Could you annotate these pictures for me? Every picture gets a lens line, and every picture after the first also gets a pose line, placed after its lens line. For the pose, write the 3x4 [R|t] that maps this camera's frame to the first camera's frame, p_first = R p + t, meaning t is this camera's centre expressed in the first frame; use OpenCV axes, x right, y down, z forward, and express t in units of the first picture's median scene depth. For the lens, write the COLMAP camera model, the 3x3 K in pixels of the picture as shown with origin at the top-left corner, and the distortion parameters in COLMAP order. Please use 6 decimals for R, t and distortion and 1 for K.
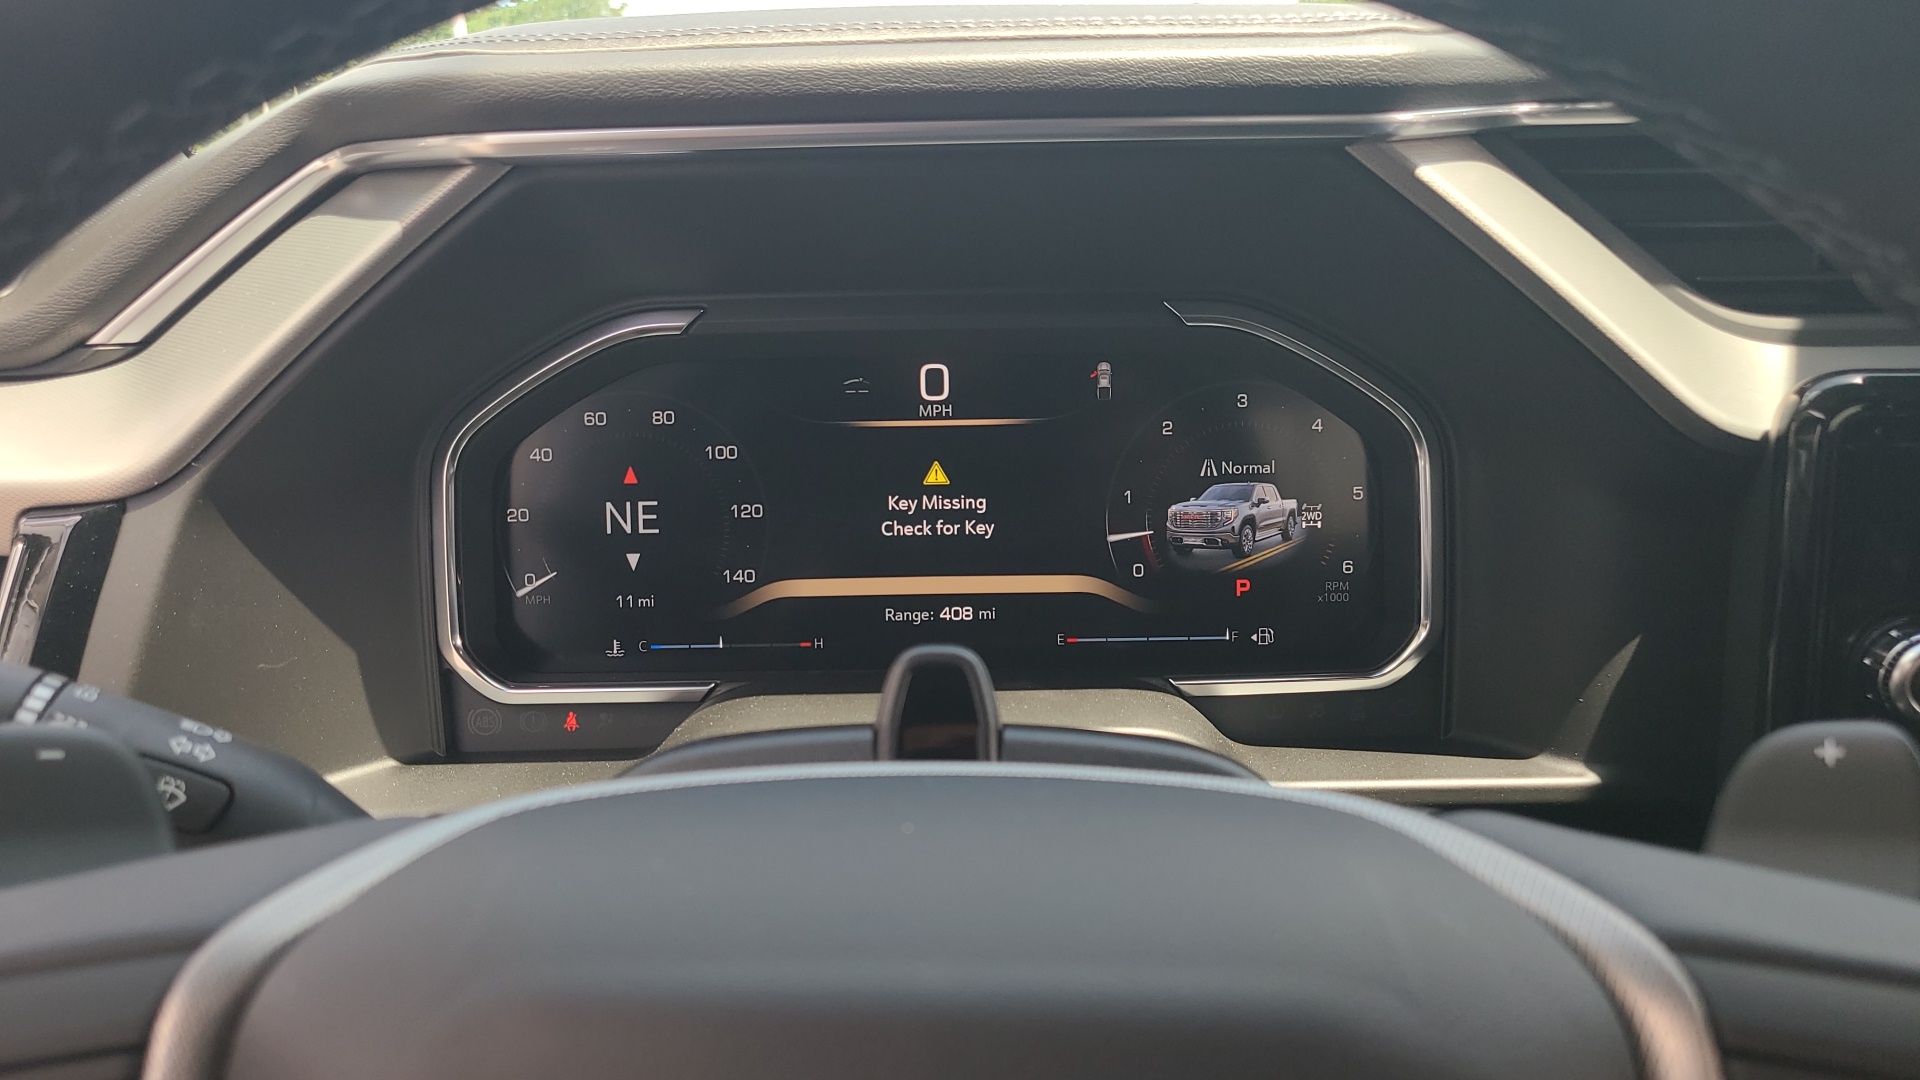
lens RADIAL K [[1435.4, 0, 932.6], [0, 1435.4, 544.3], [0, 0, 1]] dist [0.049203, -0.042514]
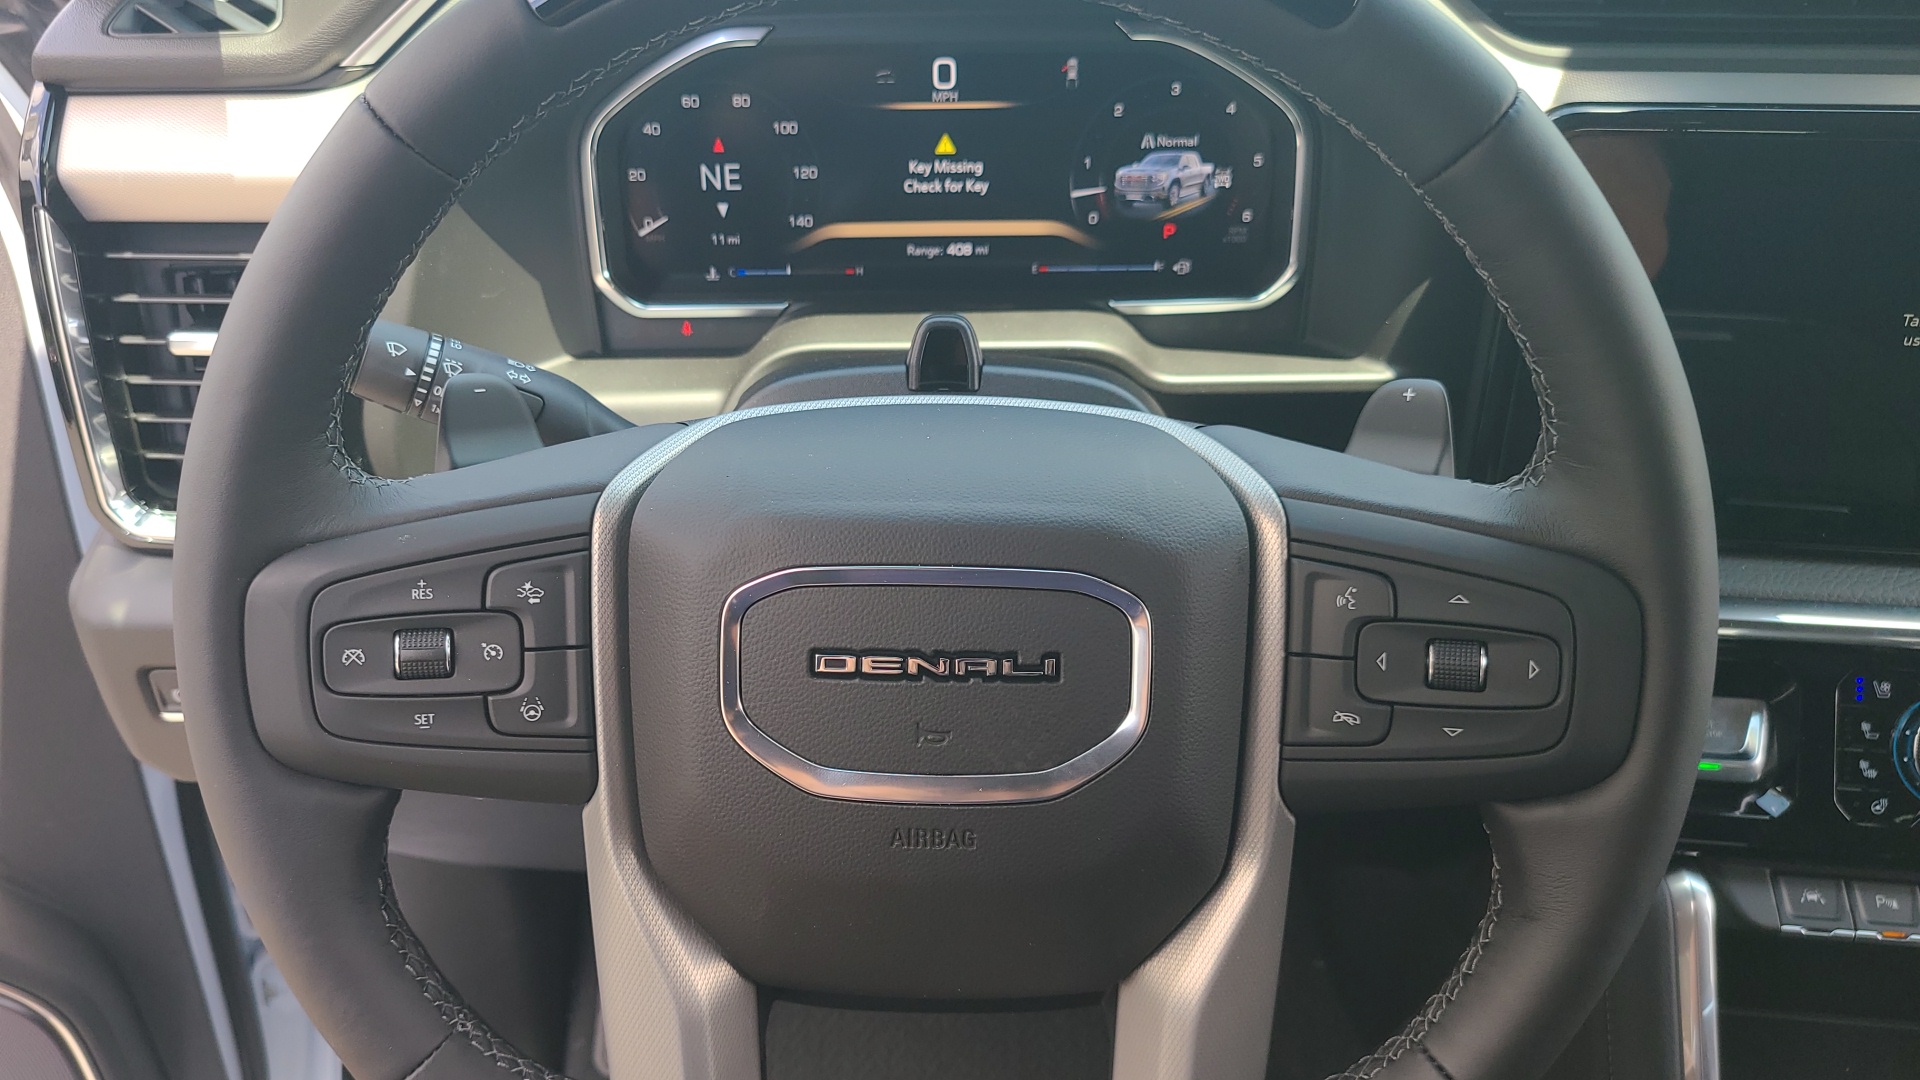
lens RADIAL K [[1435.4, 0, 928.0], [0, 1435.4, 502.2], [0, 0, 1]] dist [0.049203, -0.042514]
pose [[0.999918, 0.005137, -0.011709, 0.003750], [-0.001486, 0.956235, 0.292597, -0.123753], [0.012699, -0.292555, 0.956164, -0.387077]]
